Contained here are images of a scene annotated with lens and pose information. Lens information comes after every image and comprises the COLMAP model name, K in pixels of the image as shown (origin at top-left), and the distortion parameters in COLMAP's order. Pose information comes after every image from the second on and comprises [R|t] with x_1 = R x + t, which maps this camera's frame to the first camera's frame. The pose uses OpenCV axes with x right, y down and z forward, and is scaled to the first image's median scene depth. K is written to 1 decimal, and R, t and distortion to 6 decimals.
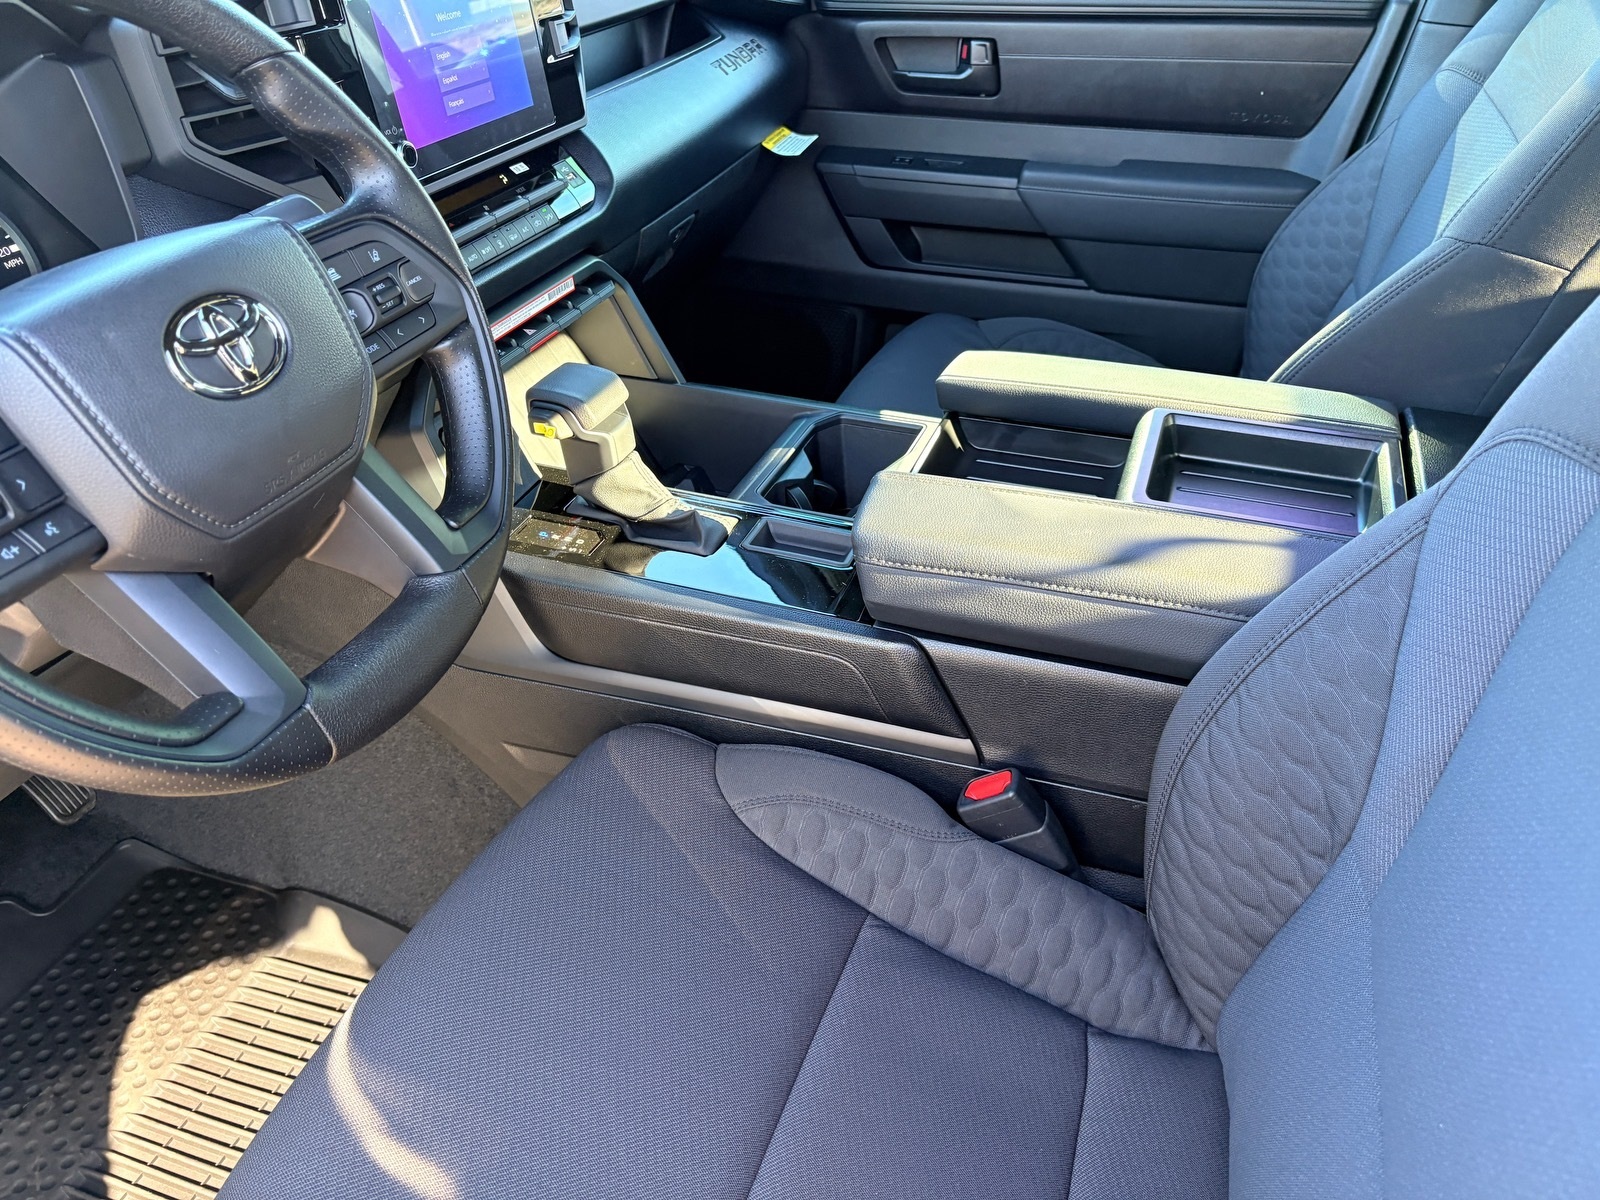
lens RADIAL K [[1210.3, 0, 800.0], [0, 1210.3, 600.0], [0, 0, 1]] dist [0.062699, -0.081921]
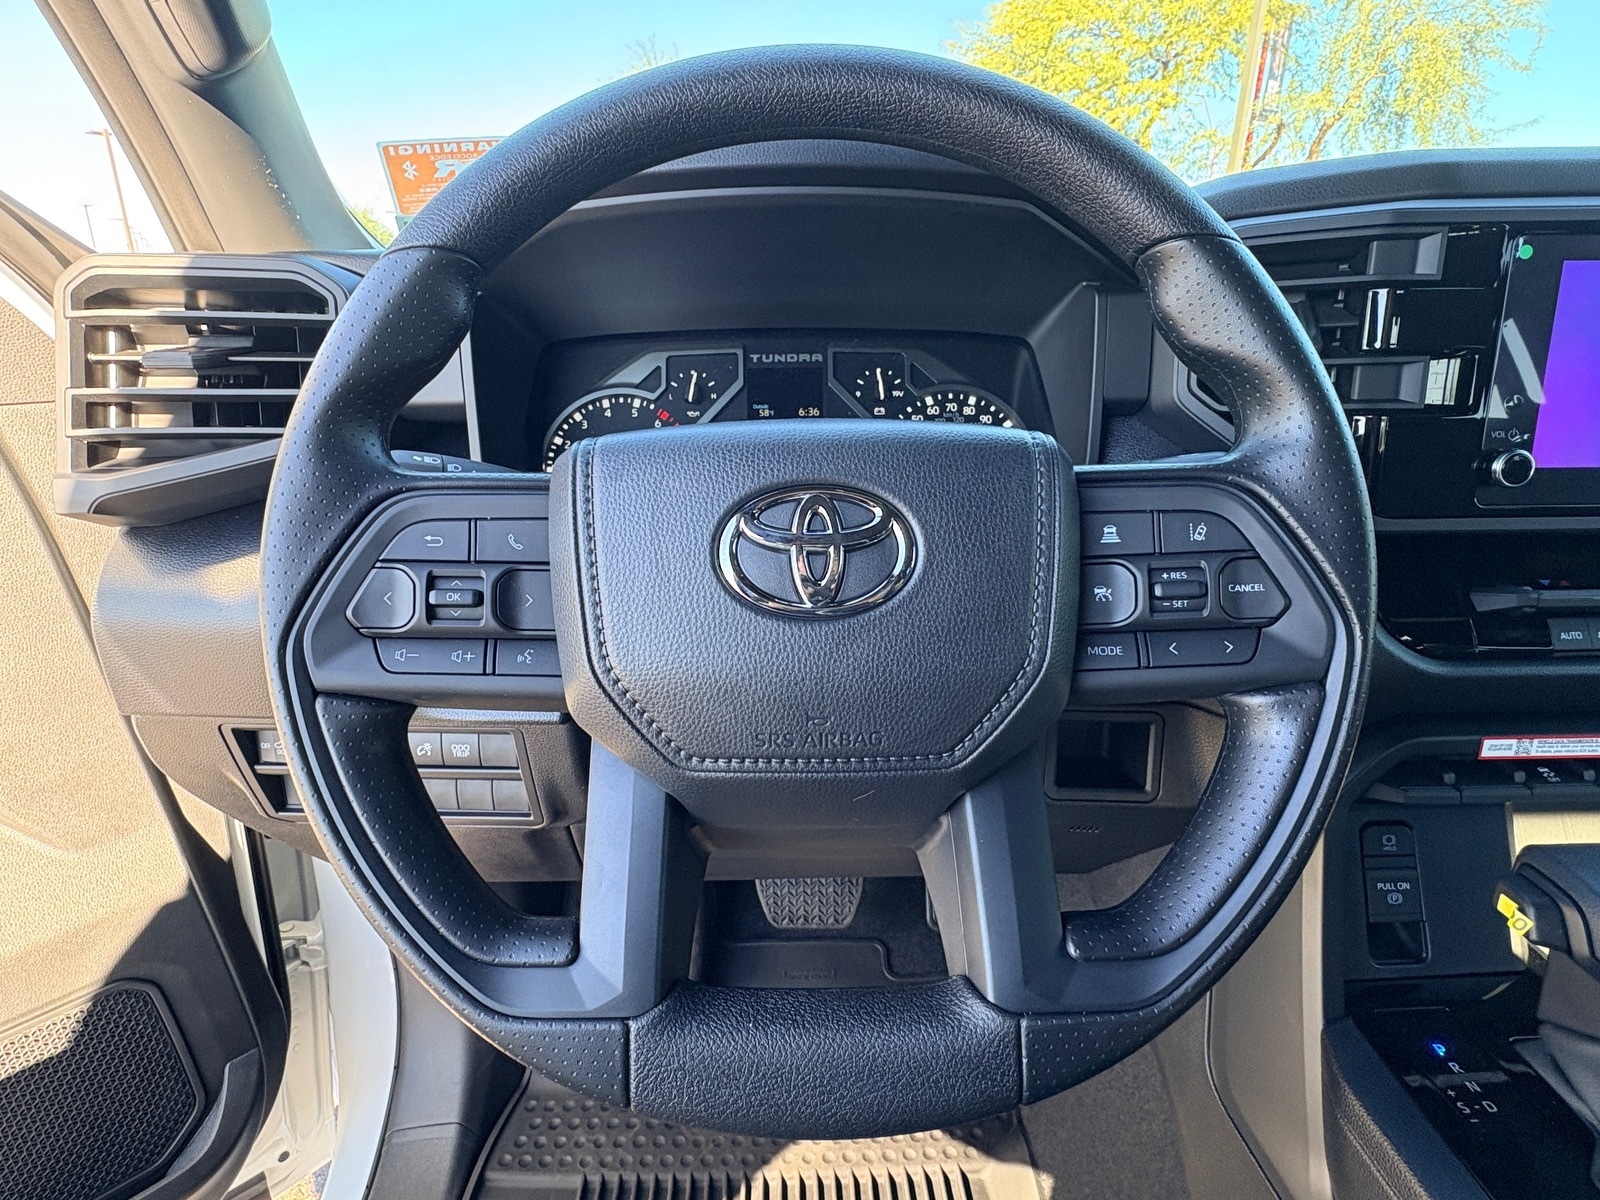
lens RADIAL K [[860.3, 0, 784.1], [0, 860.3, 597.4], [0, 0, 1]] dist [0.000345, -0.000639]
pose [[0.342856, 0.312247, -0.885975, -0.005014], [-0.504394, 0.856844, 0.106790, -0.125345], [0.792487, 0.410267, 0.451270, 0.417881]]
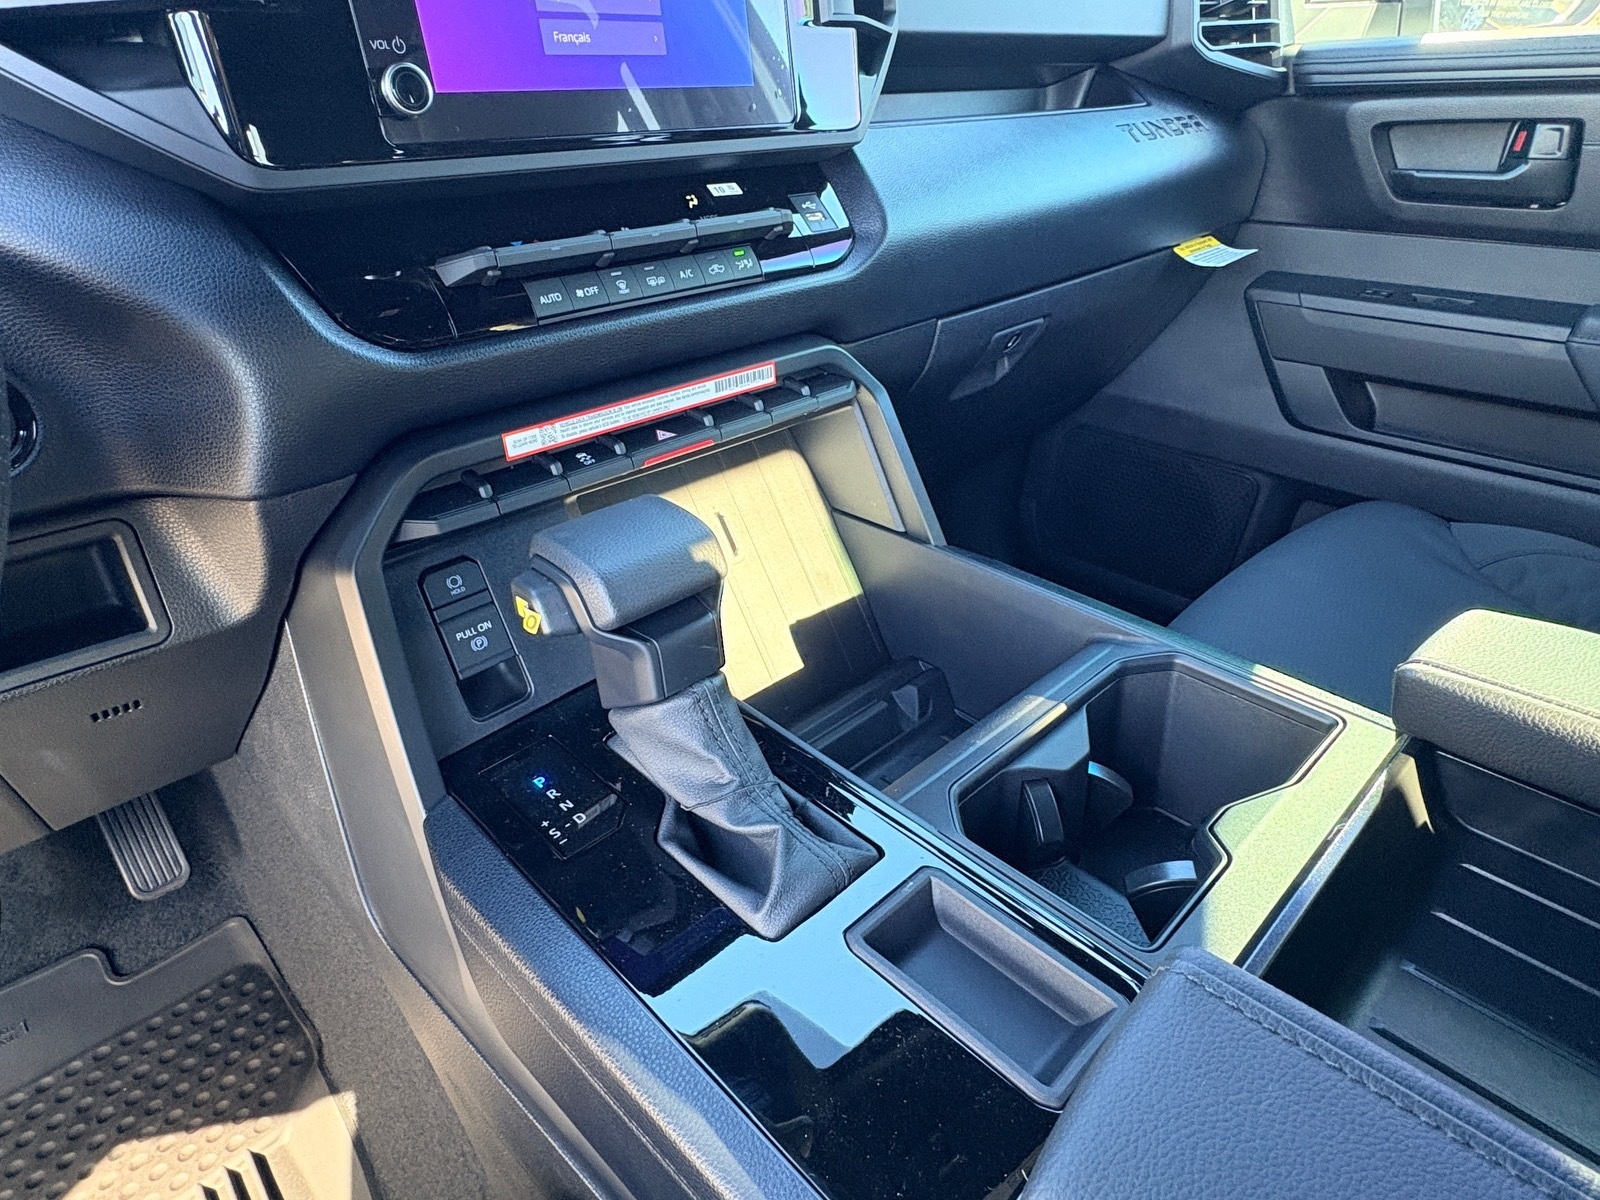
lens RADIAL K [[909.1, 0, 783.9], [0, 909.1, 599.6], [0, 0, 1]] dist [0.002077, 0.000047]
pose [[0.891183, 0.215325, -0.399284, 0.040028], [-0.236083, 0.971729, -0.002895, -0.155138], [0.387373, 0.096845, 0.916823, 0.618111]]
